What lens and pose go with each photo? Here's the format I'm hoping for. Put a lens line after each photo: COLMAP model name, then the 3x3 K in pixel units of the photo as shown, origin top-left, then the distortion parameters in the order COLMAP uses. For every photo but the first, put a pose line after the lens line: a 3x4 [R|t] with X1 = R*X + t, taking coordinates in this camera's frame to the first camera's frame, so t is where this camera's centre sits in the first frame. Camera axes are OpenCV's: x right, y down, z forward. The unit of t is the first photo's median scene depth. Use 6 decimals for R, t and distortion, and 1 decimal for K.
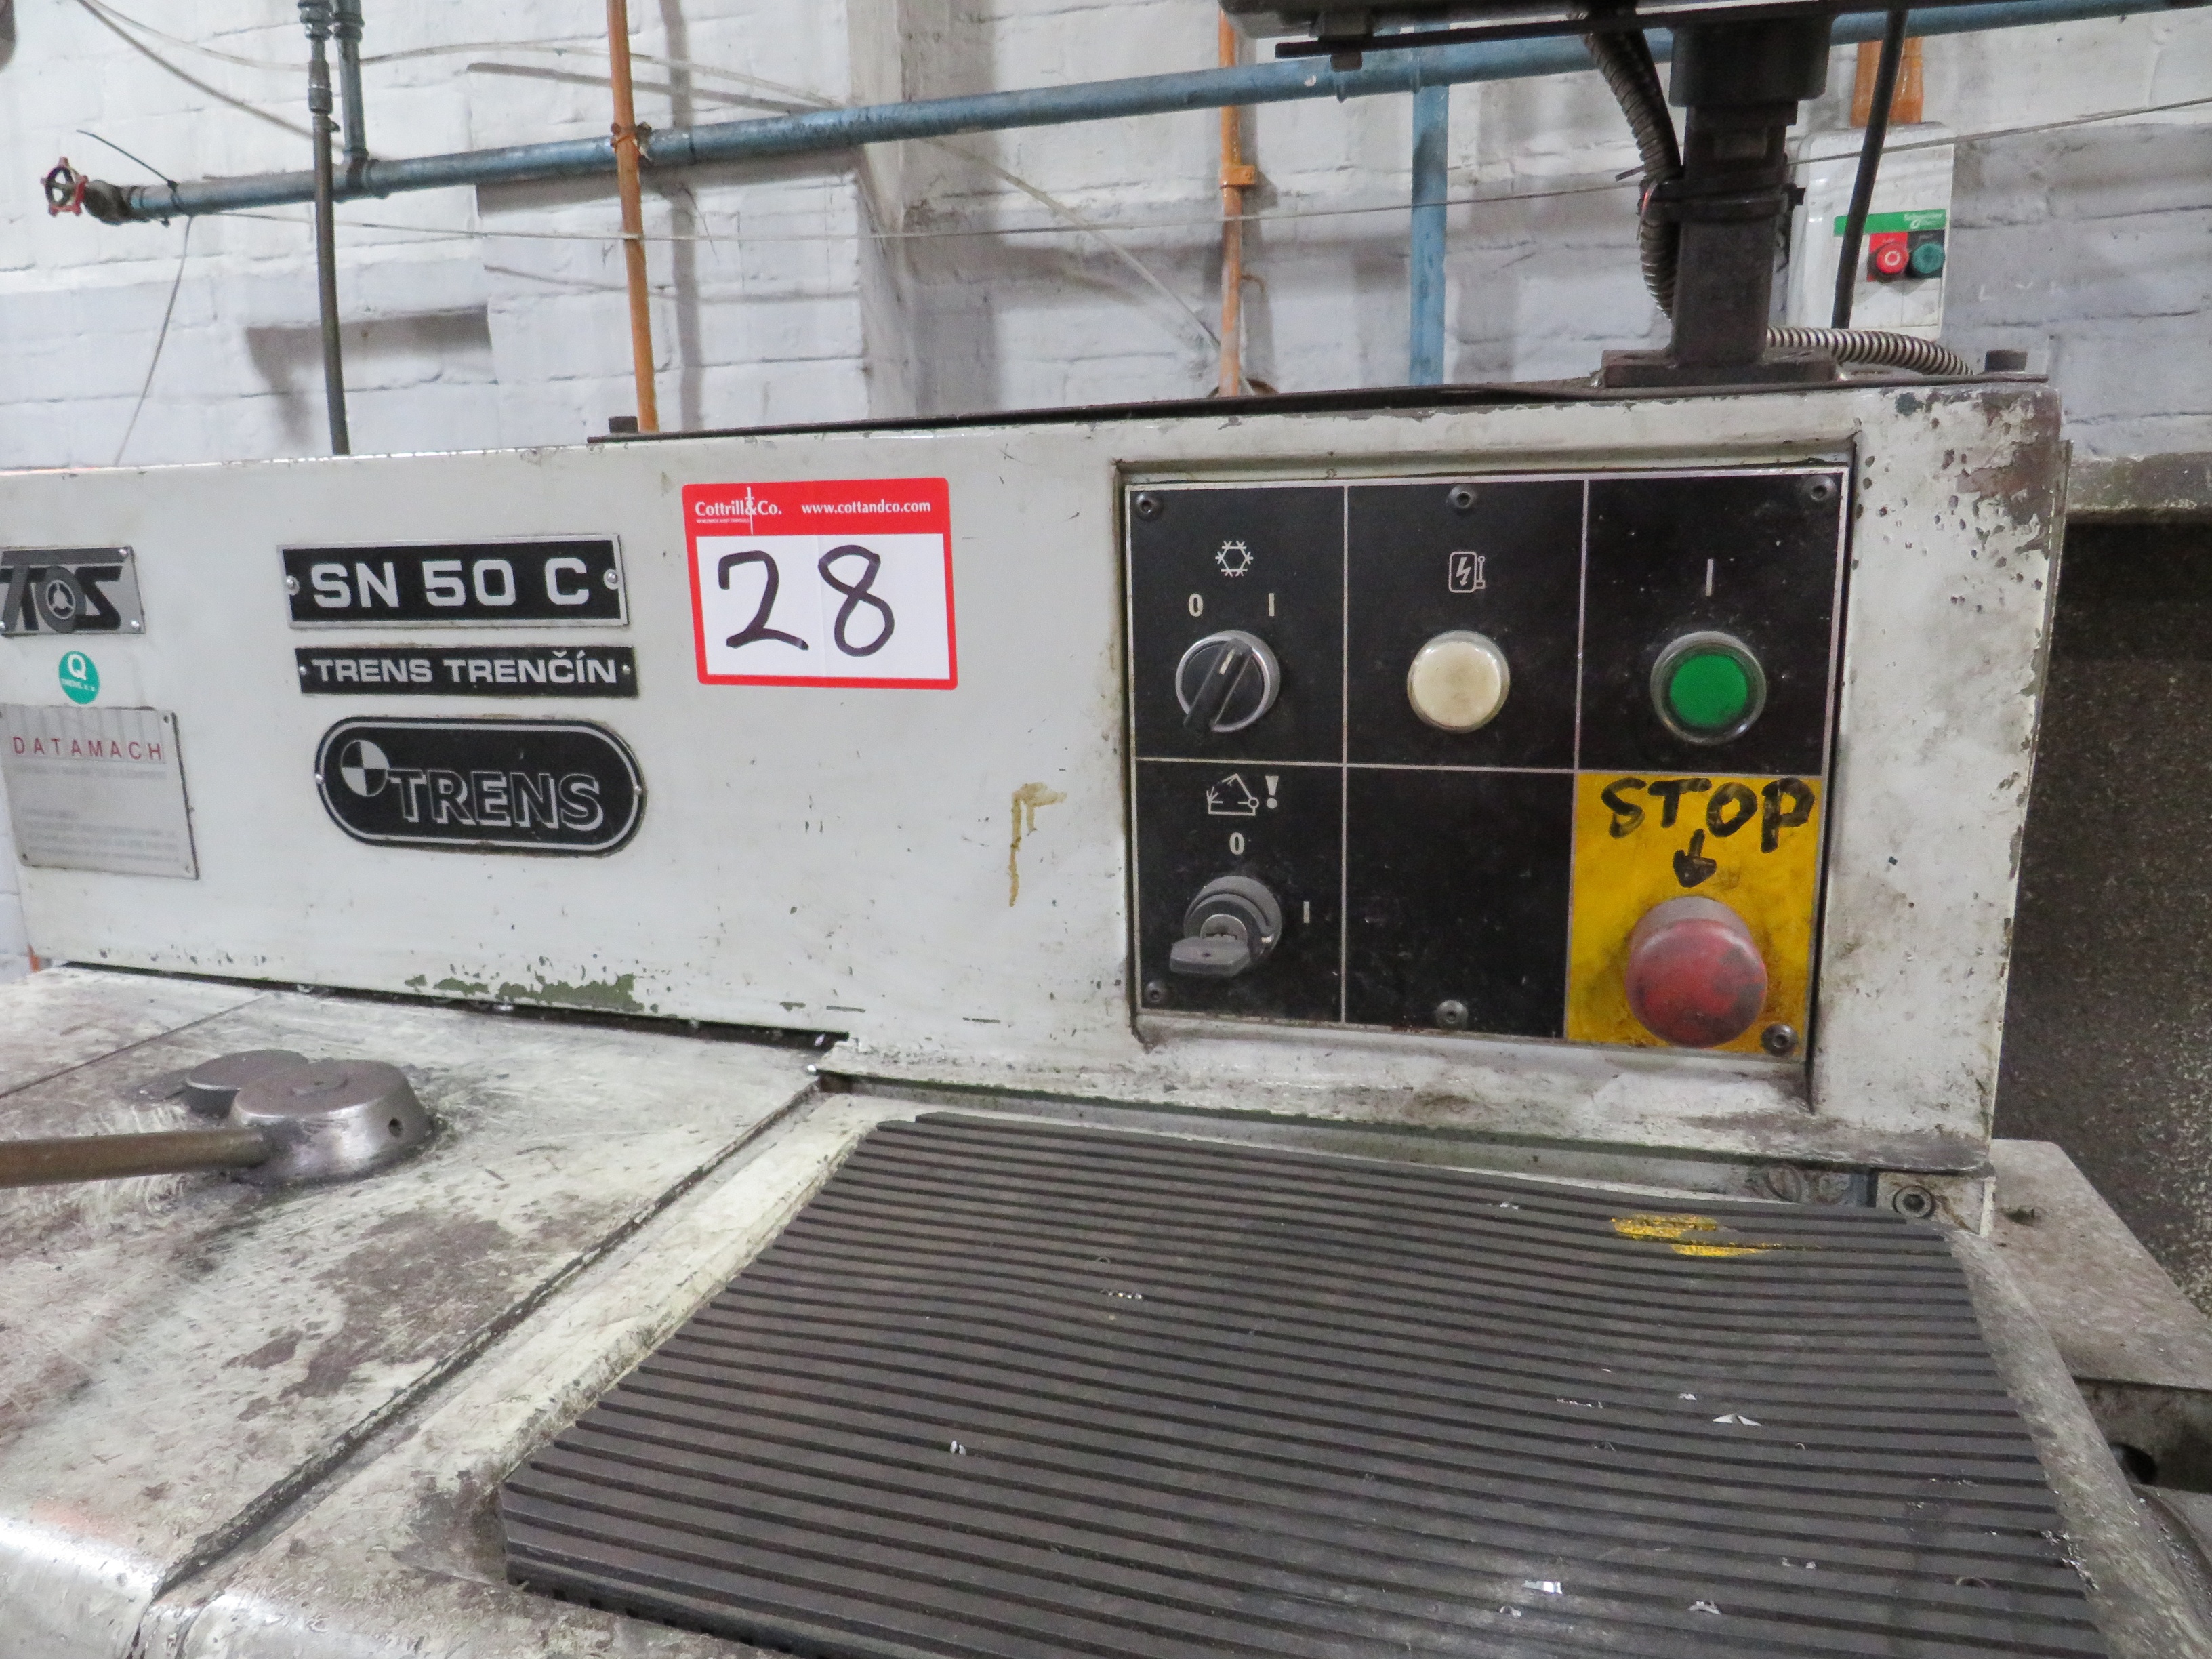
lens RADIAL K [[1581.4, 0, 1093.2], [0, 1581.4, 809.6], [0, 0, 1]] dist [-0.027308, 0.012982]
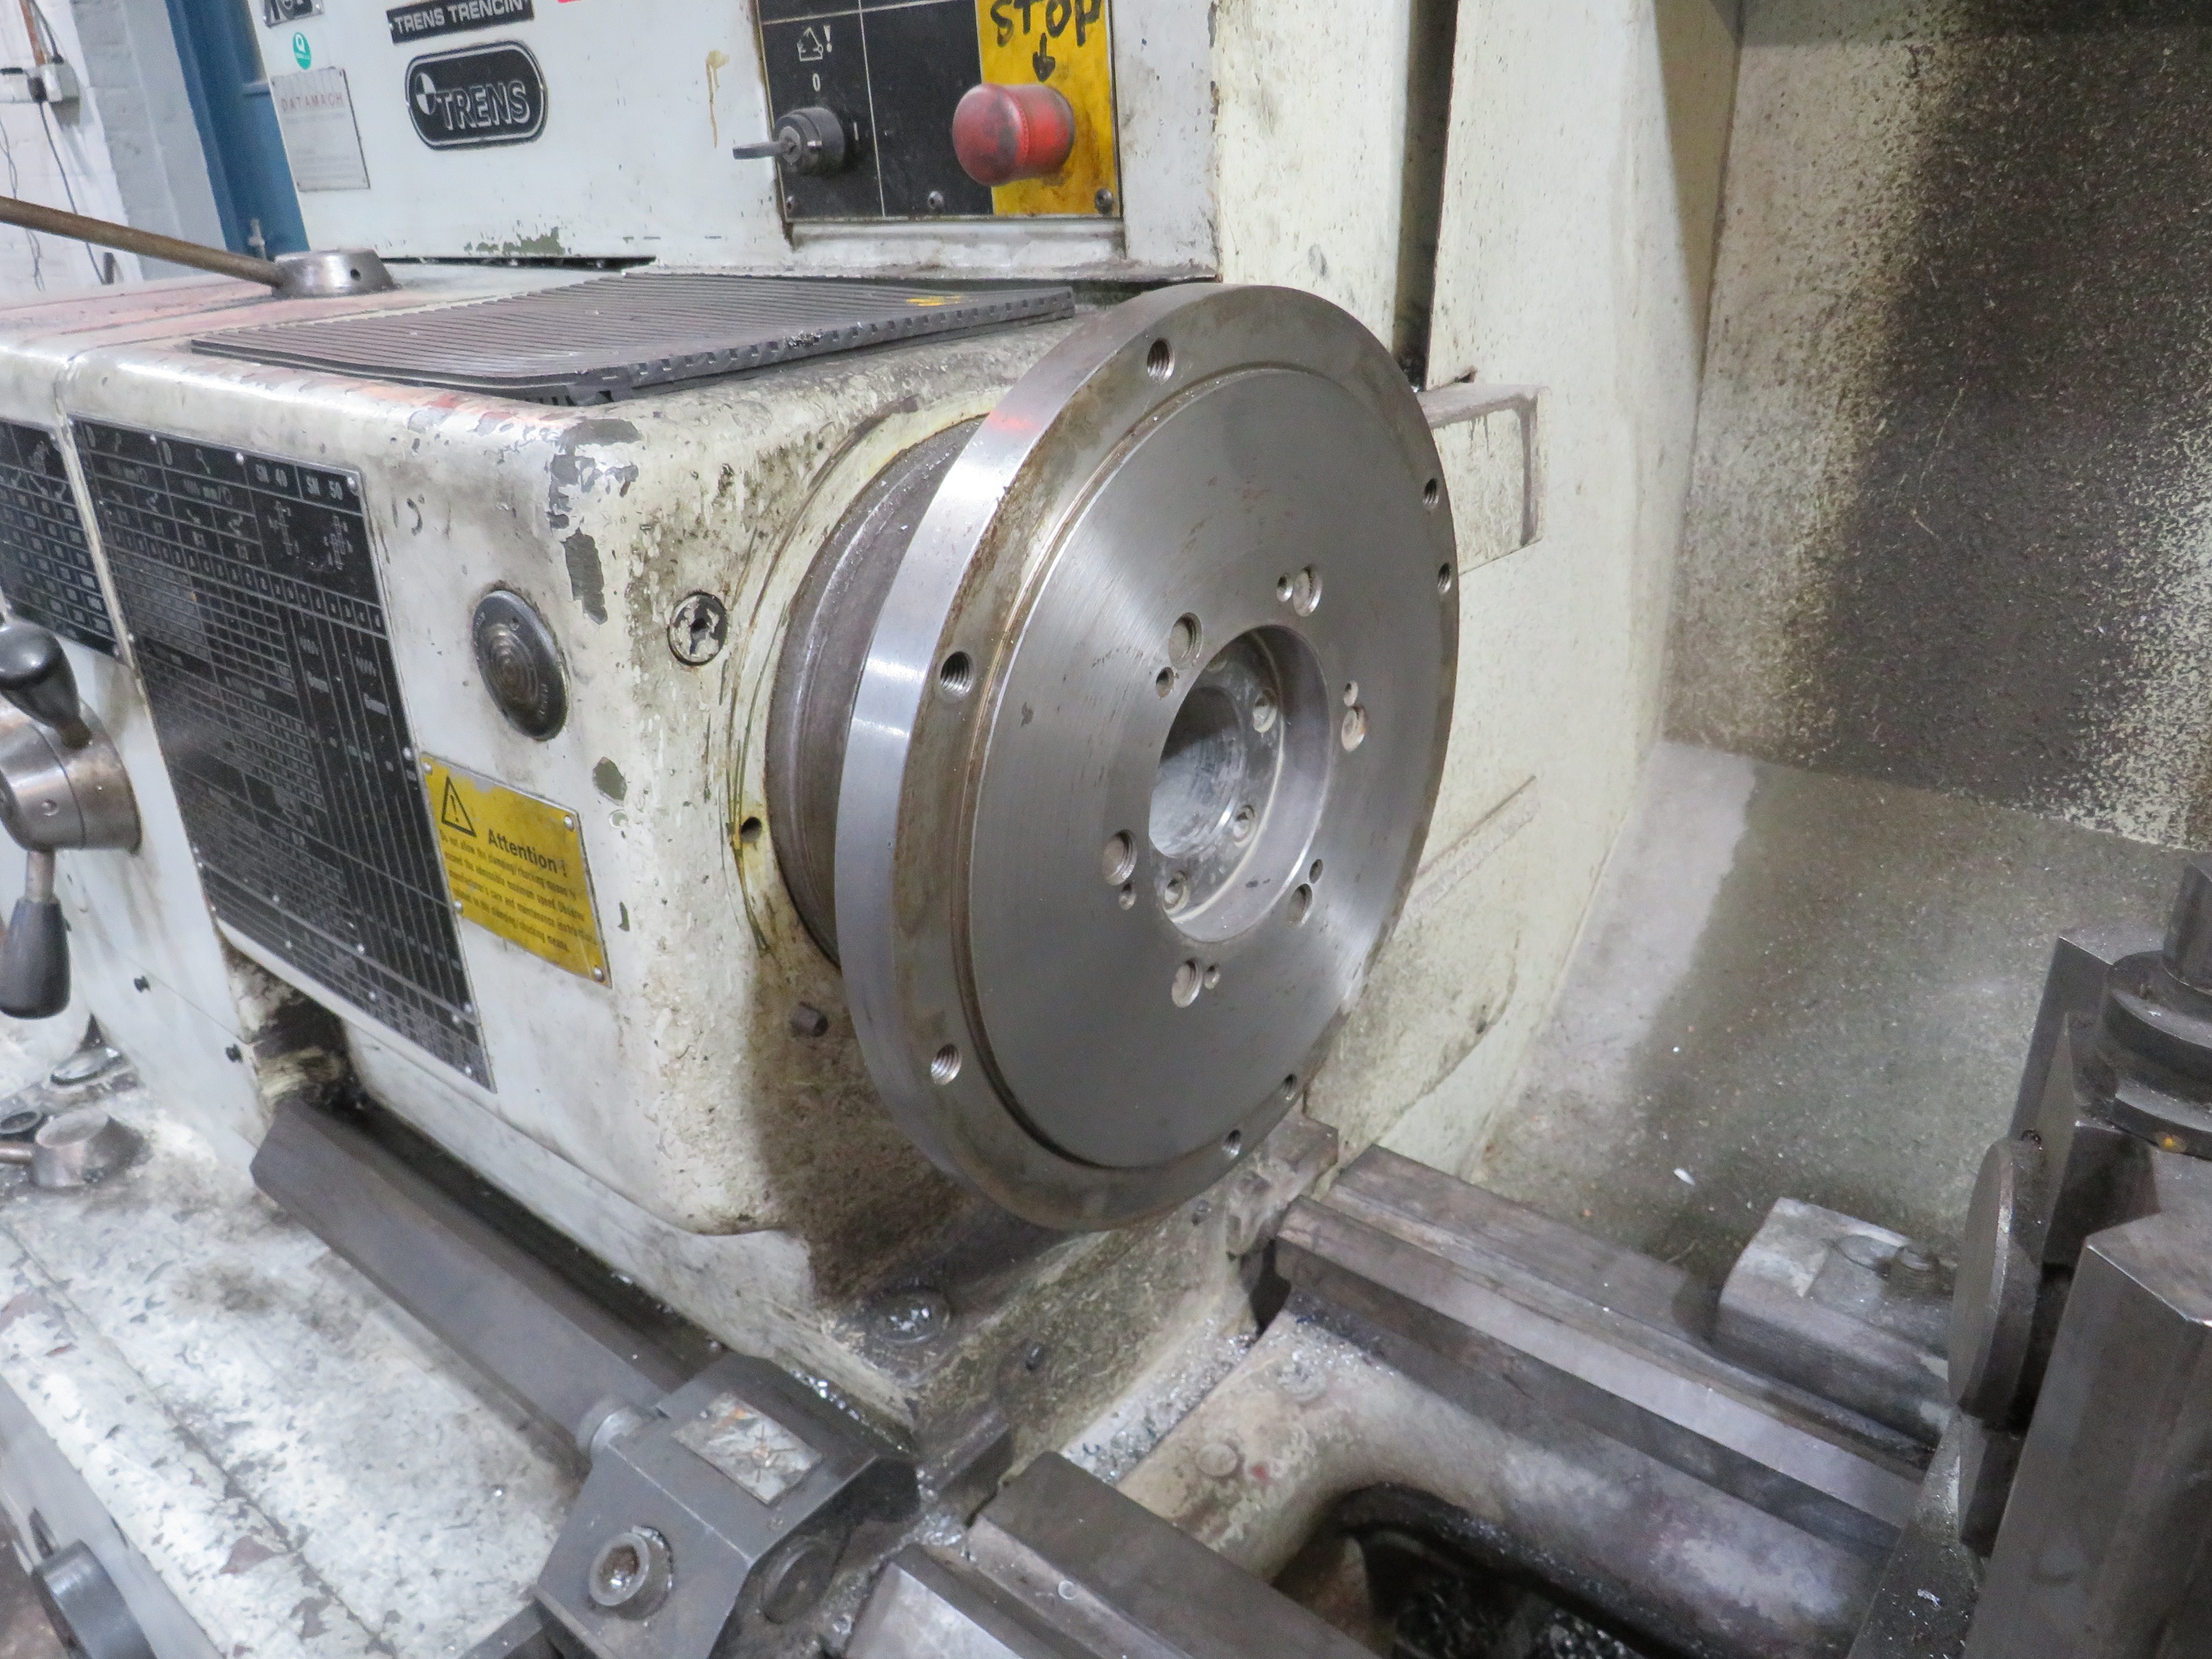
lens RADIAL K [[1581.4, 0, 1077.6], [0, 1581.4, 833.5], [0, 0, 1]] dist [-0.027308, 0.012982]
pose [[0.923258, 0.135088, -0.359648, 0.771151], [-0.047776, 0.969246, 0.241413, 0.274774], [0.381199, -0.205704, 0.901317, -0.277977]]
